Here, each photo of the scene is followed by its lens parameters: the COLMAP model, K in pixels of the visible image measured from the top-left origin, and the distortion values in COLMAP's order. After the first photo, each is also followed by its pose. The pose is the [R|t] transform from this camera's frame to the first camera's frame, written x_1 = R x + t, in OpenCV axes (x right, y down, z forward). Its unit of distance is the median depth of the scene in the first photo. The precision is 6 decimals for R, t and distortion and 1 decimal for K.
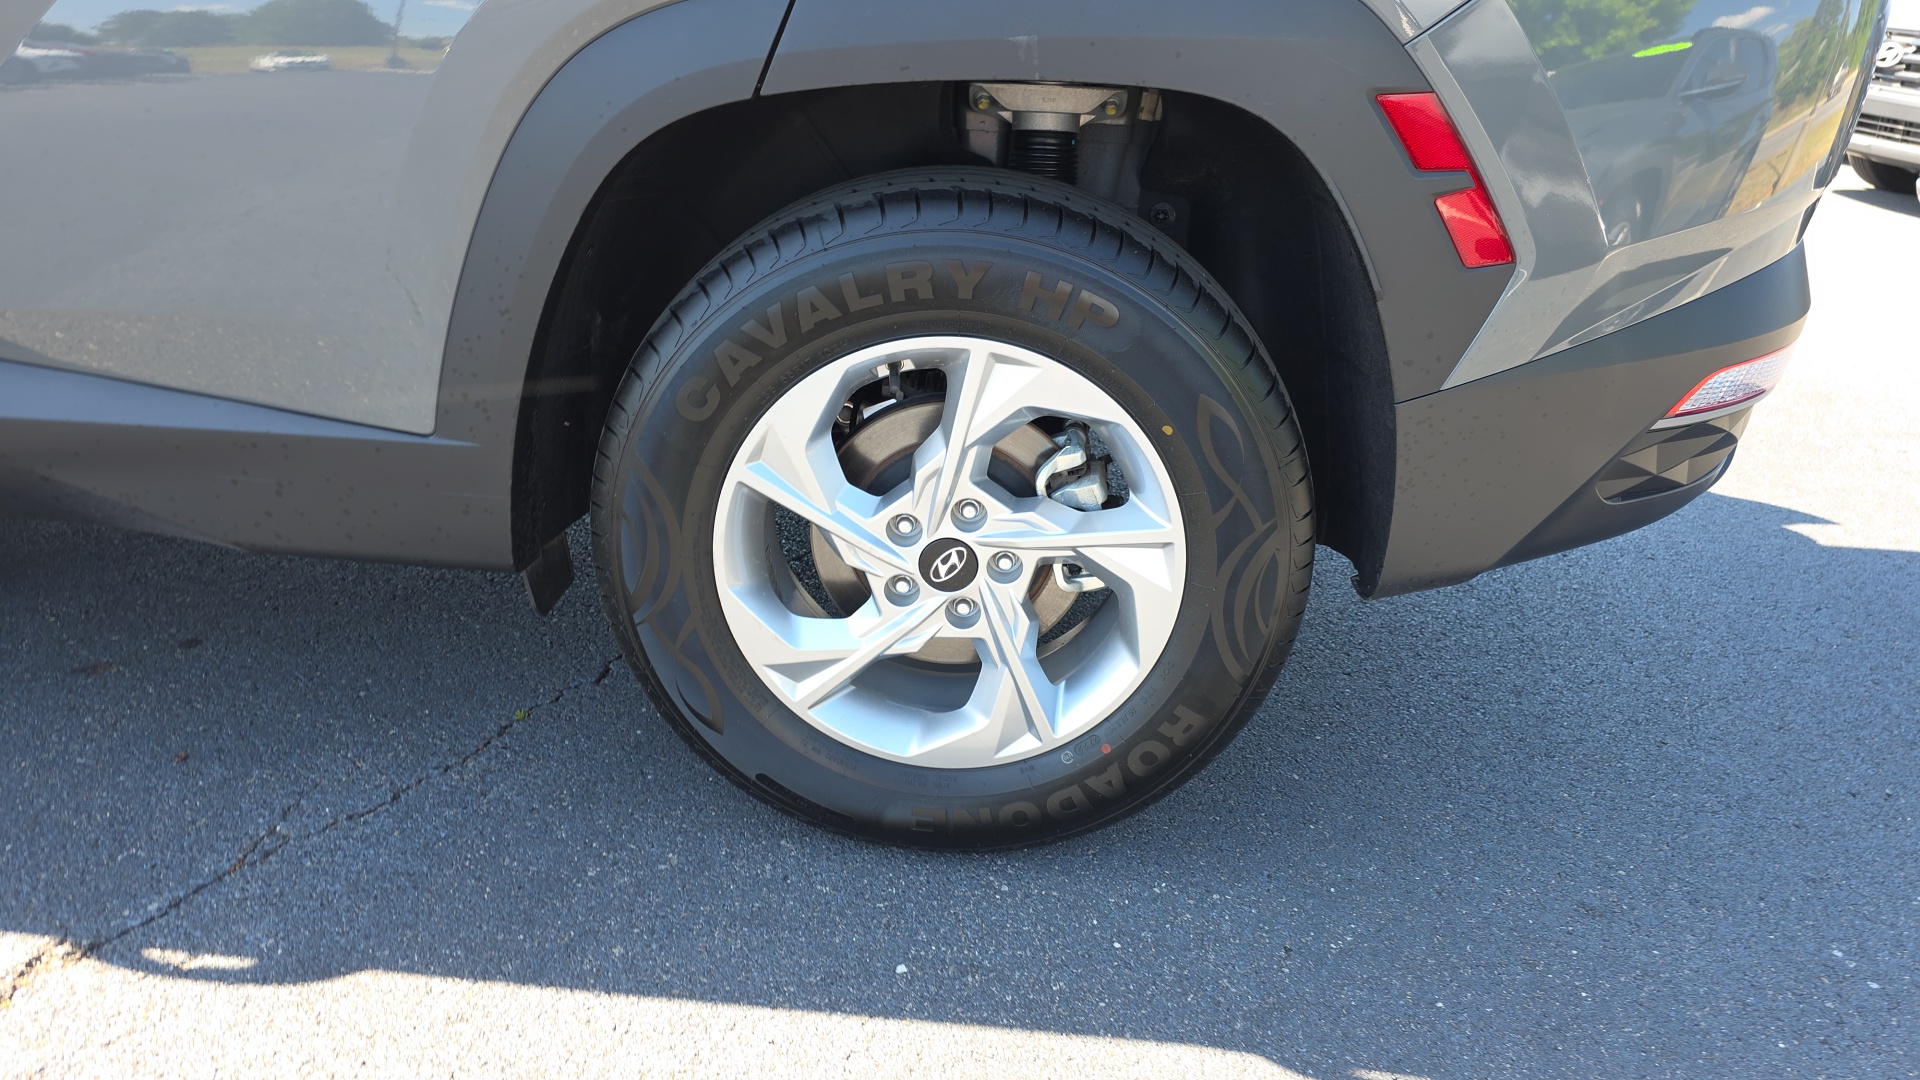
lens RADIAL K [[1300.2, 0, 943.6], [0, 1300.2, 544.7], [0, 0, 1]] dist [0.072437, -0.065636]
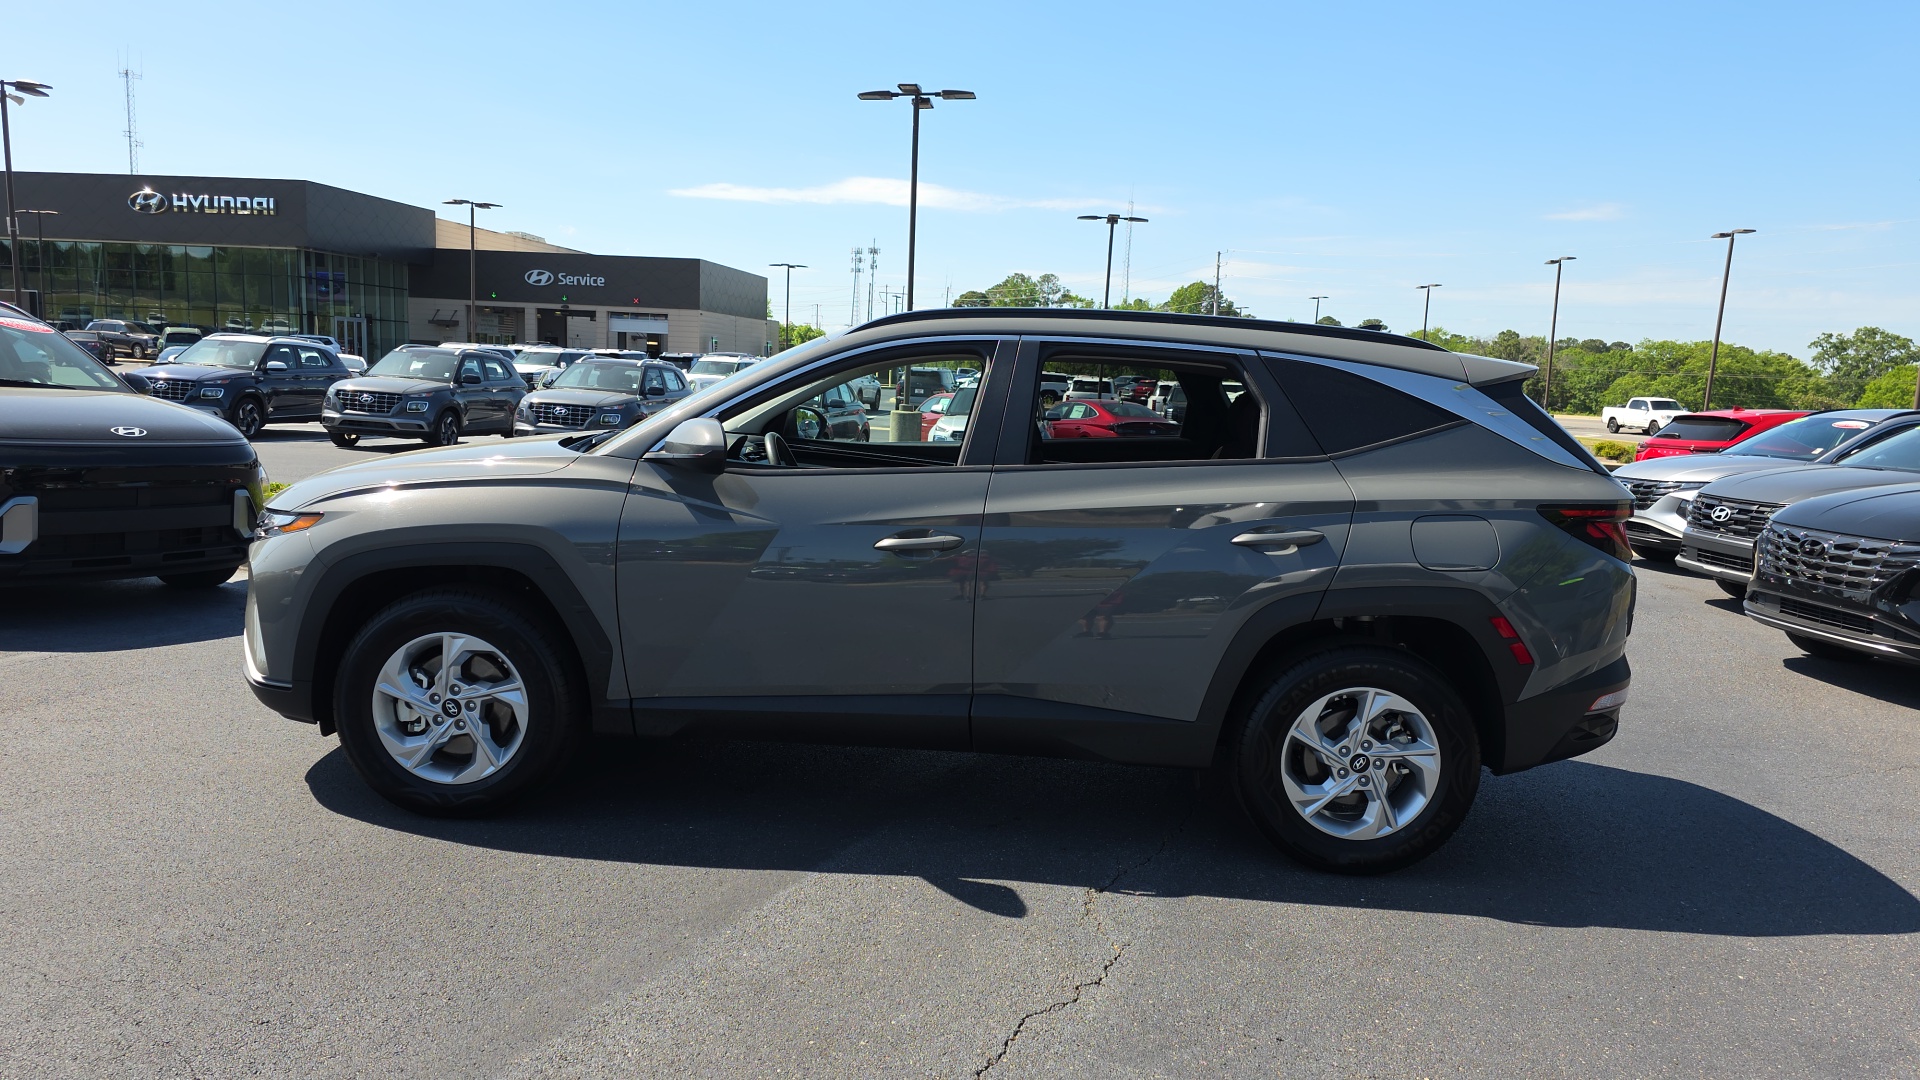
lens RADIAL K [[1300.2, 0, 943.6], [0, 1300.2, 544.7], [0, 0, 1]] dist [0.072437, -0.065636]
pose [[0.999598, -0.012538, 0.025444, -1.034452], [0.019519, 0.954899, -0.296289, 0.414345], [-0.020581, 0.296666, 0.954759, -2.034910]]
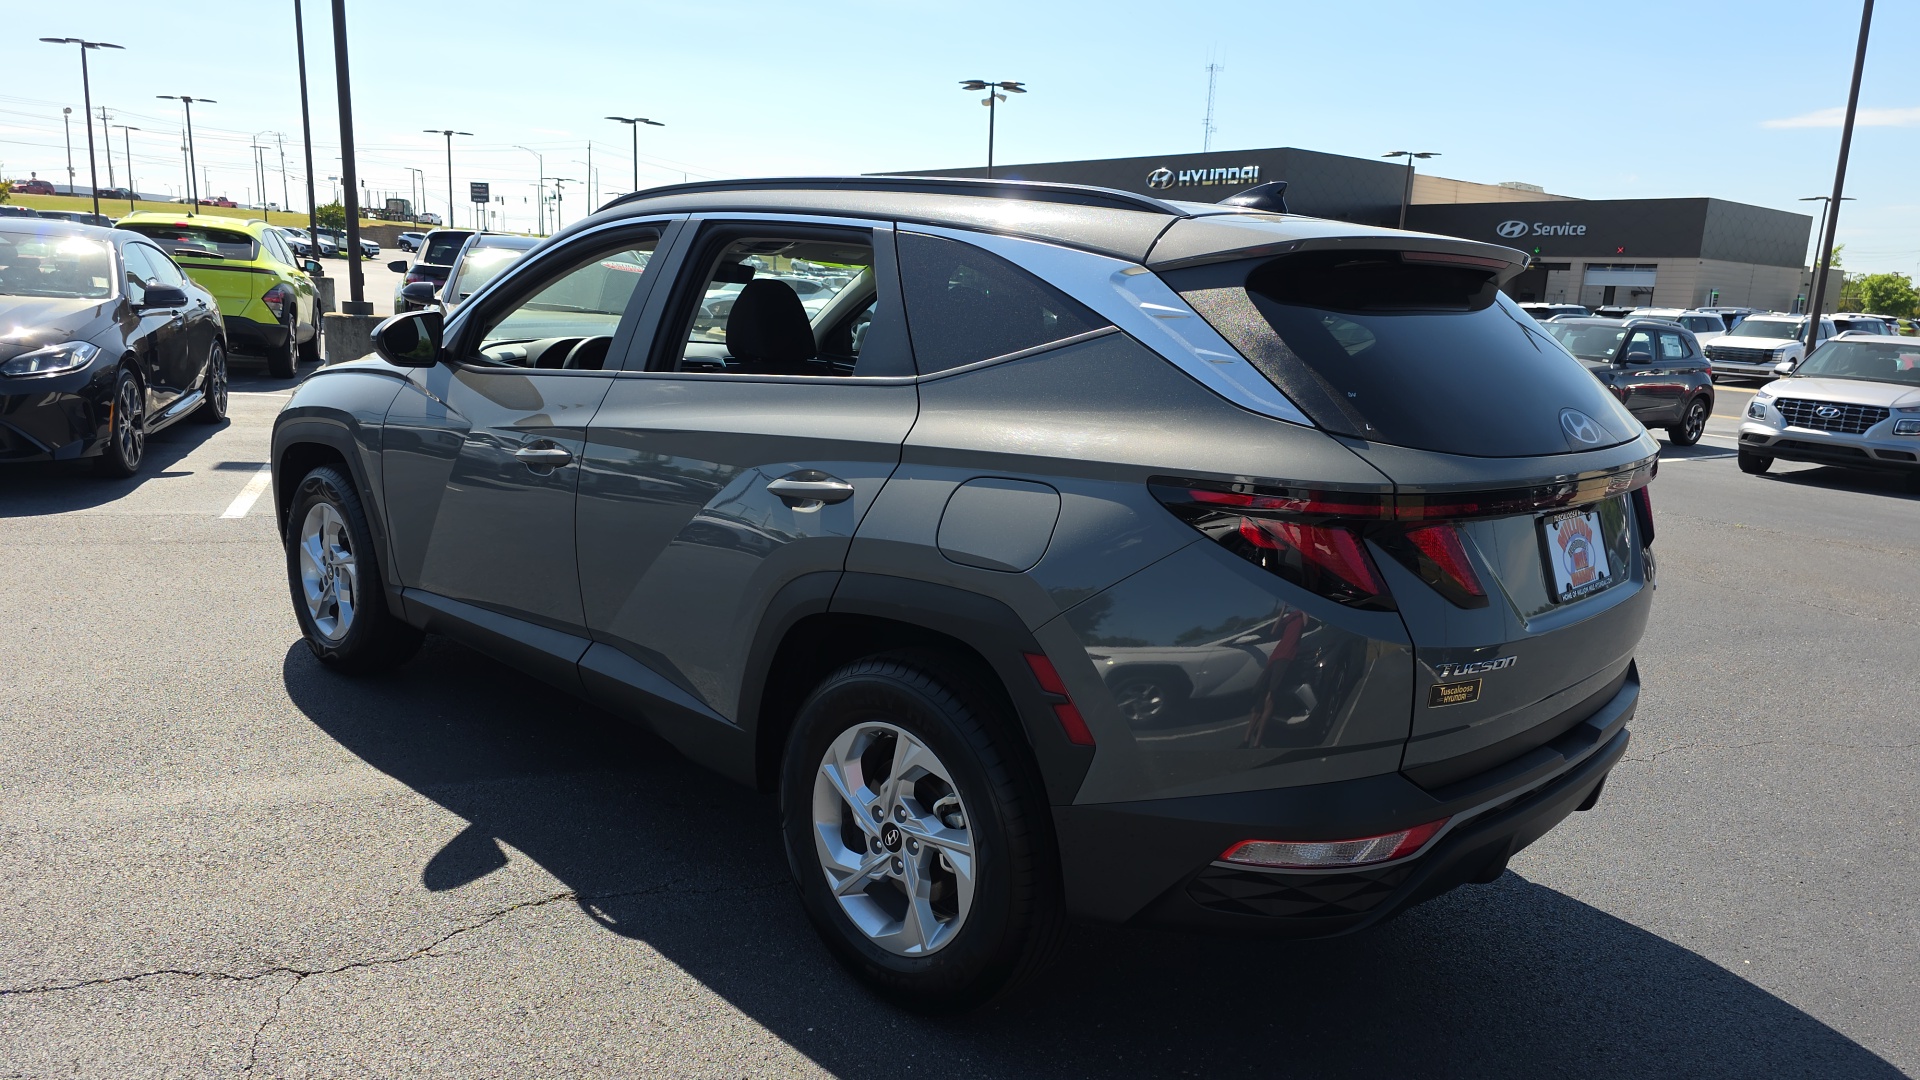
lens RADIAL K [[1300.2, 0, 943.6], [0, 1300.2, 544.7], [0, 0, 1]] dist [0.072437, -0.065636]
pose [[0.751129, 0.111099, -0.650739, 1.332636], [-0.284454, 0.944003, -0.167169, -0.097819], [0.595727, 0.310671, 0.740671, -0.588282]]
